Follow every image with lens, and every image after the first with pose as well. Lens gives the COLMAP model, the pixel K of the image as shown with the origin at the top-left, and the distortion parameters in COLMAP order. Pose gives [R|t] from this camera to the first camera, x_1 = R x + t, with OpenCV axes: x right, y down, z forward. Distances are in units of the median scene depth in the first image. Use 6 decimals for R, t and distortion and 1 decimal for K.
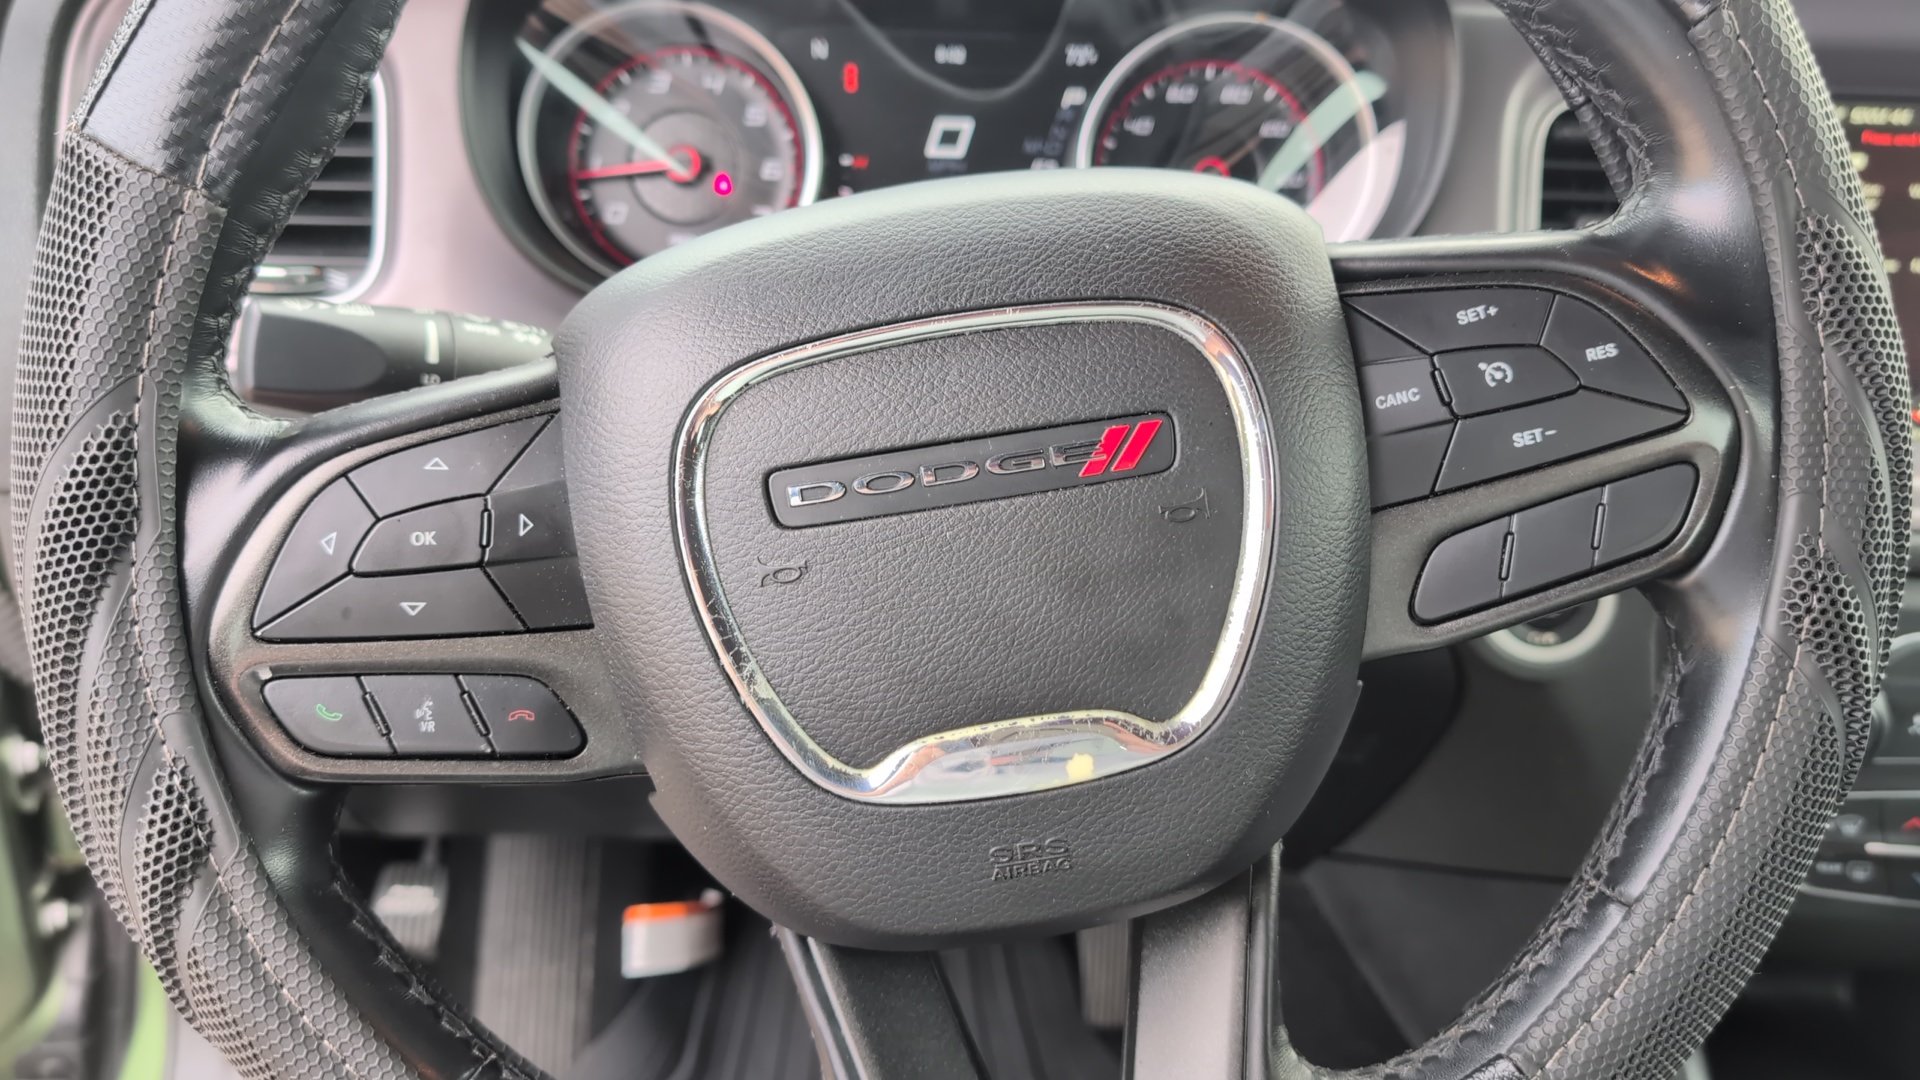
lens RADIAL K [[1640.2, 0, 960.0], [0, 1640.2, 540.0], [0, 0, 1]] dist [-0.005899, -0.006230]
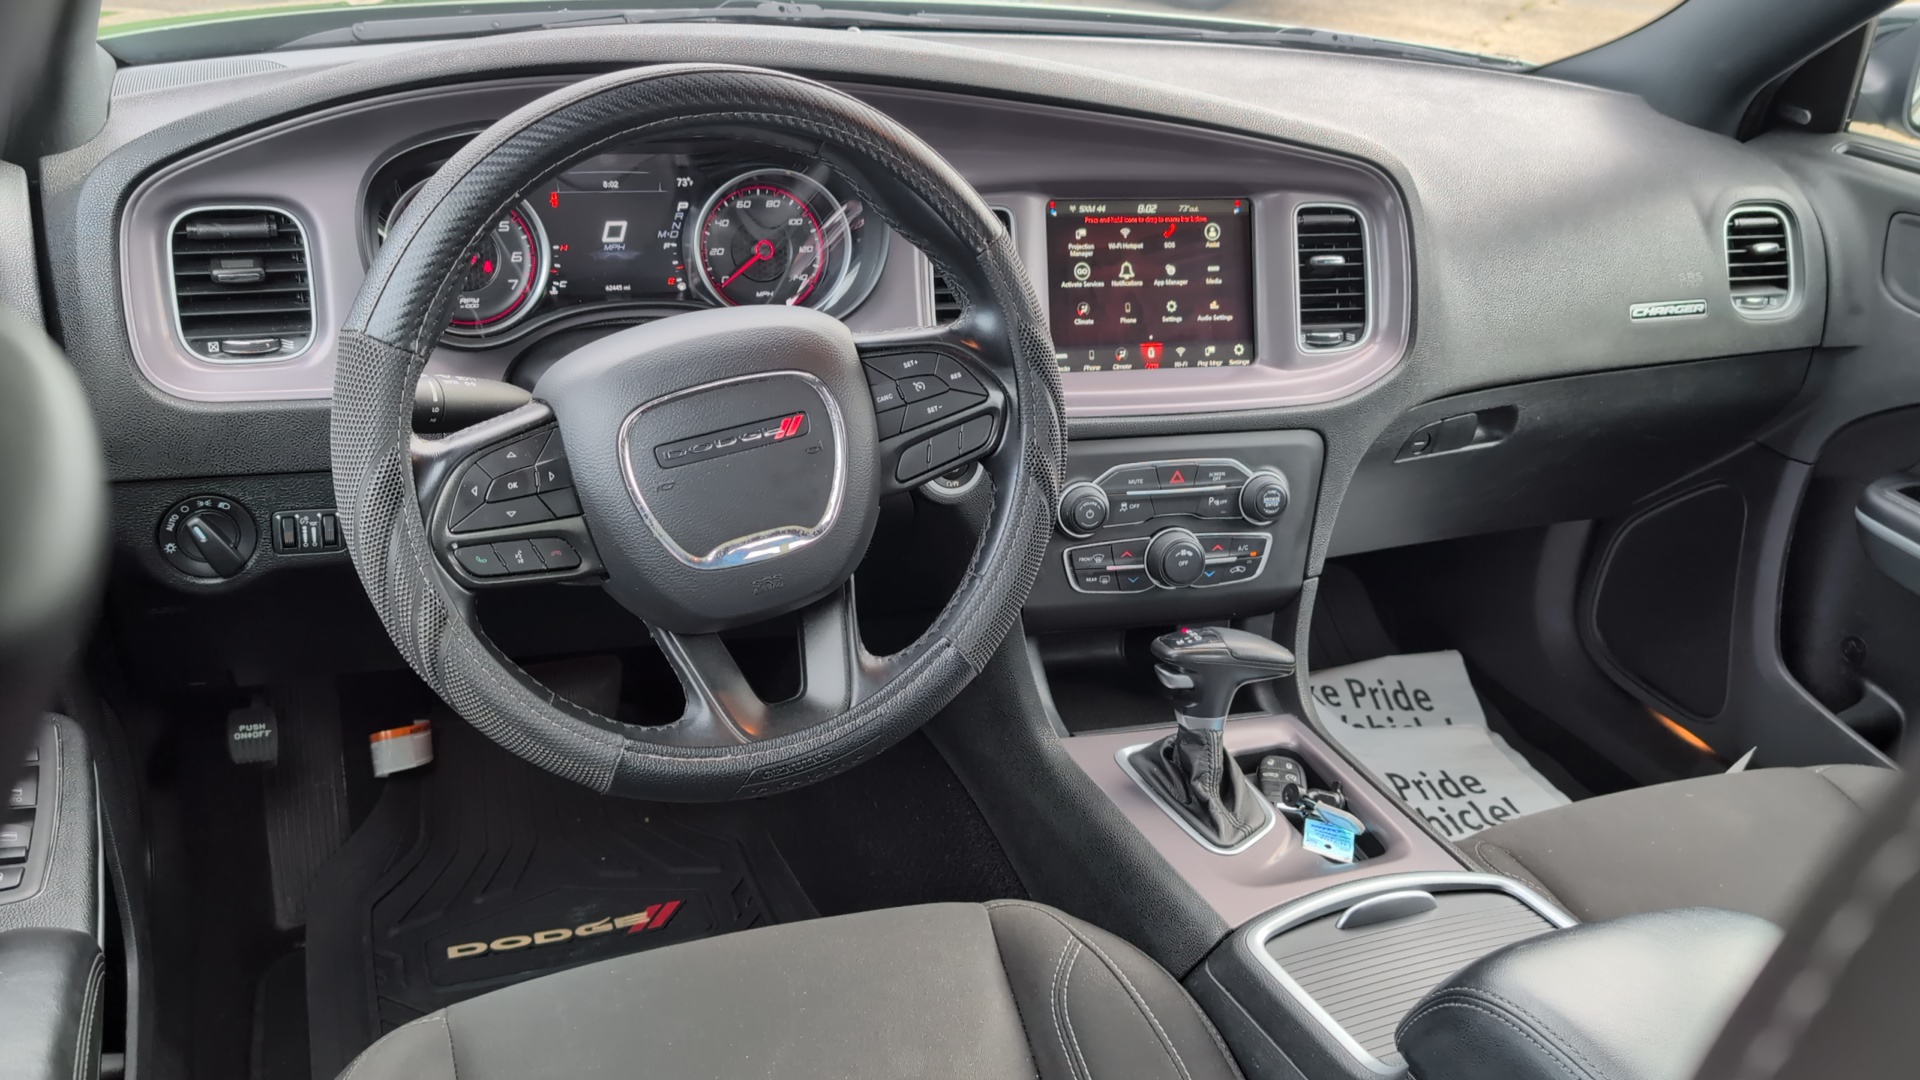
lens RADIAL K [[1277.5, 0, 960.0], [0, 1277.5, 540.0], [0, 0, 1]] dist [-0.062033, -0.001032]
pose [[0.940356, -0.107873, 0.322635, -0.297036], [0.079448, 0.991805, 0.100050, -0.053443], [-0.330784, -0.068450, 0.941221, -0.957967]]
